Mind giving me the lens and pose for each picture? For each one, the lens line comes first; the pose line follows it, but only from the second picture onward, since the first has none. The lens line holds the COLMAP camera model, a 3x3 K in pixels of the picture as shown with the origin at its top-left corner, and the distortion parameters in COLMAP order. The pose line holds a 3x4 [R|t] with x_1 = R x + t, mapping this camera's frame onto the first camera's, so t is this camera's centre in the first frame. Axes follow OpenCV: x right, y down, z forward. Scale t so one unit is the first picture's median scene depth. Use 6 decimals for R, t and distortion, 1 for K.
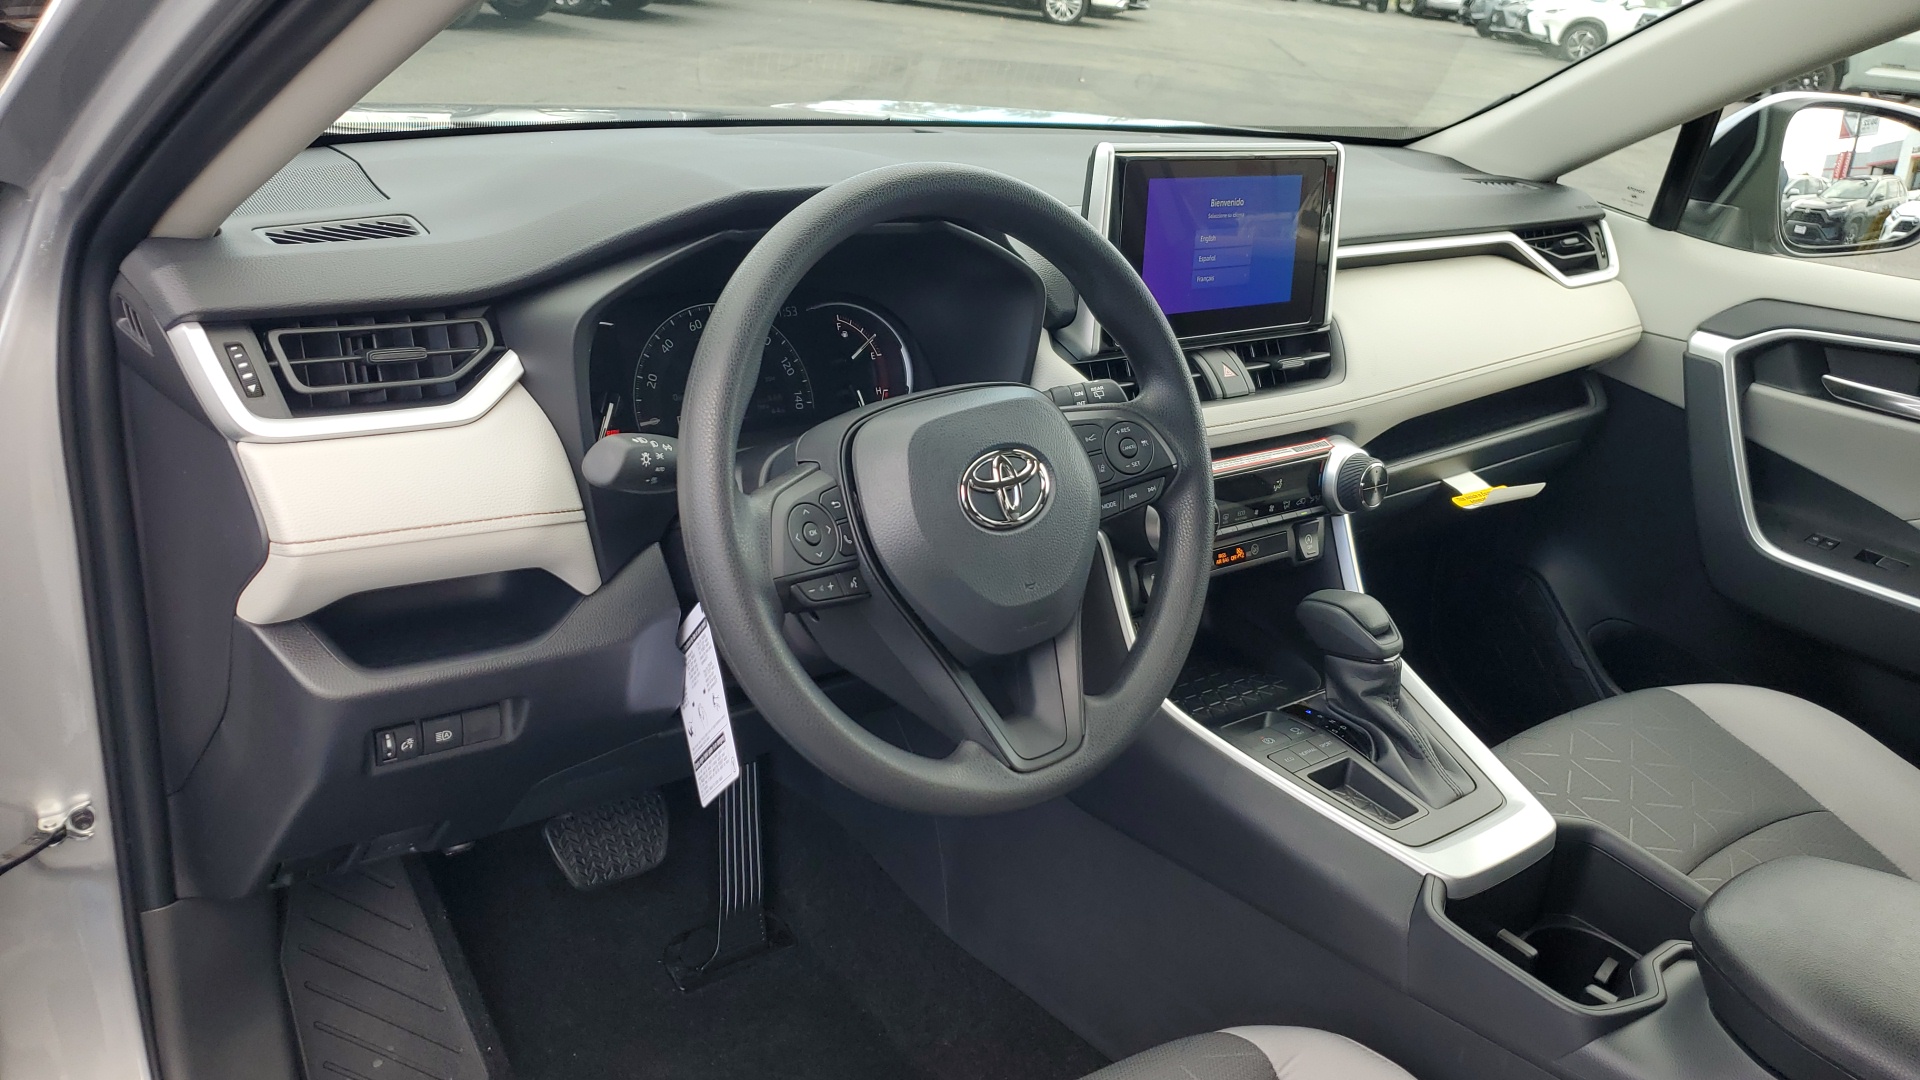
lens RADIAL K [[1490.0, 0, 945.7], [0, 1490.0, 547.1], [0, 0, 1]] dist [0.104150, -0.215440]
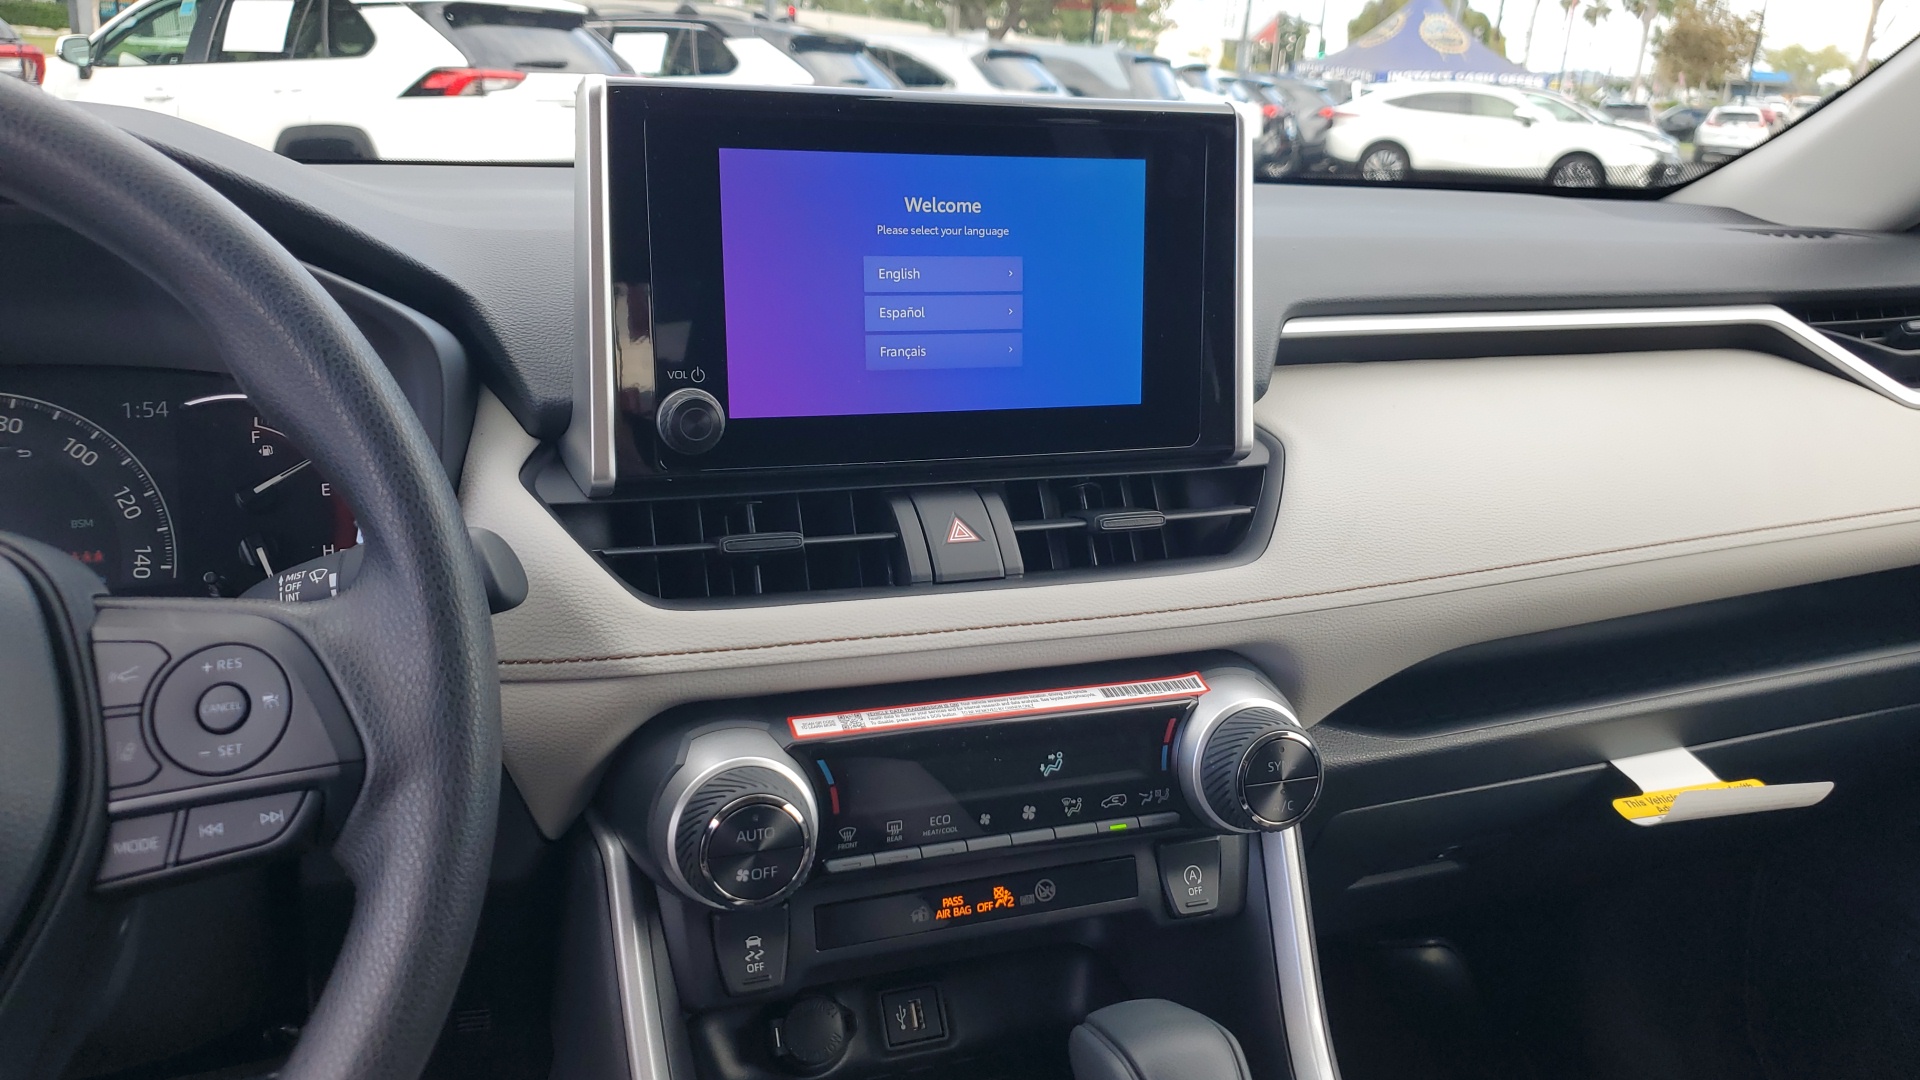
lens RADIAL K [[1507.1, 0, 961.7], [0, 1507.1, 508.4], [0, 0, 1]] dist [0.042994, -0.000541]
pose [[0.947705, 0.010808, -0.318966, 0.355163], [-0.060431, 0.987424, -0.146091, -0.050933], [0.313376, 0.157726, 0.936439, 0.526876]]
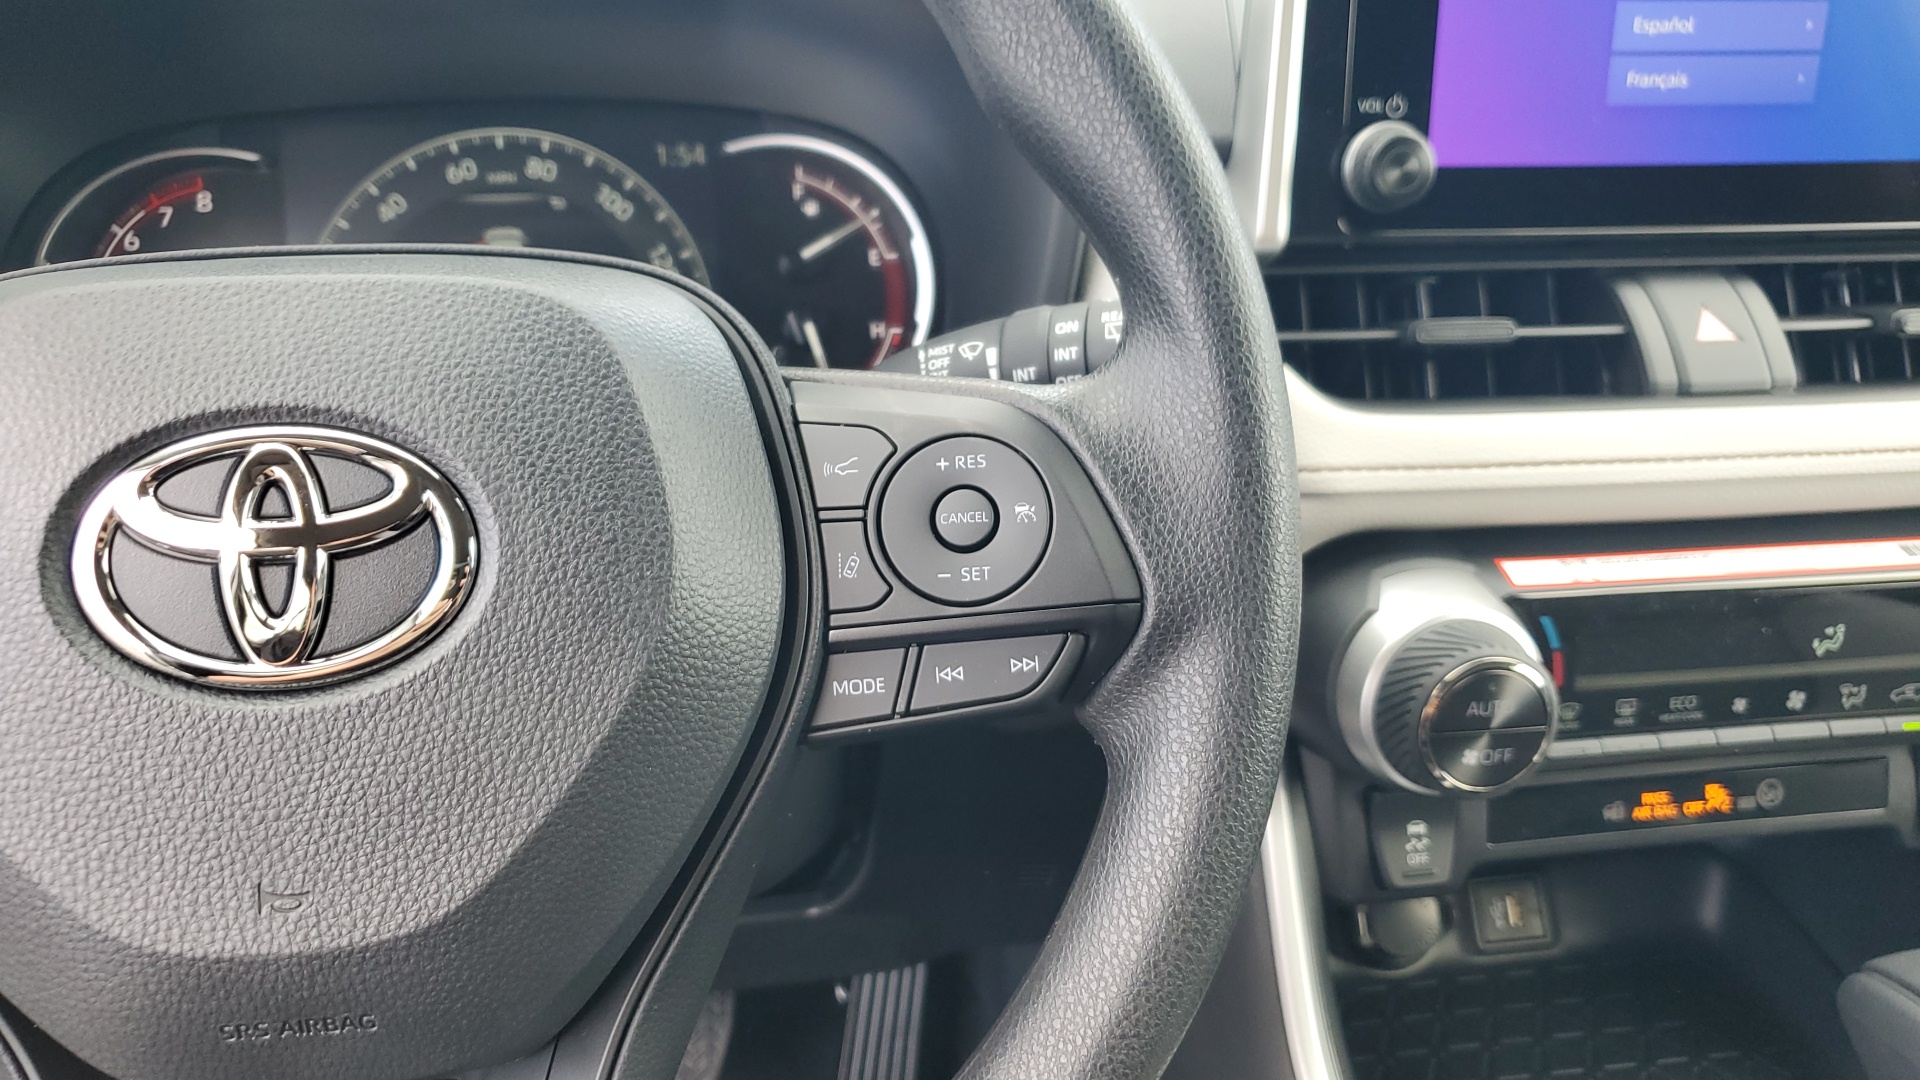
lens RADIAL K [[1535.3, 0, 951.2], [0, 1535.3, 547.4], [0, 0, 1]] dist [0.001020, -0.002621]
pose [[0.867799, 0.112093, -0.484108, 0.218189], [-0.117645, 0.992874, 0.019007, -0.046496], [0.482789, 0.040459, 0.874802, 0.572271]]
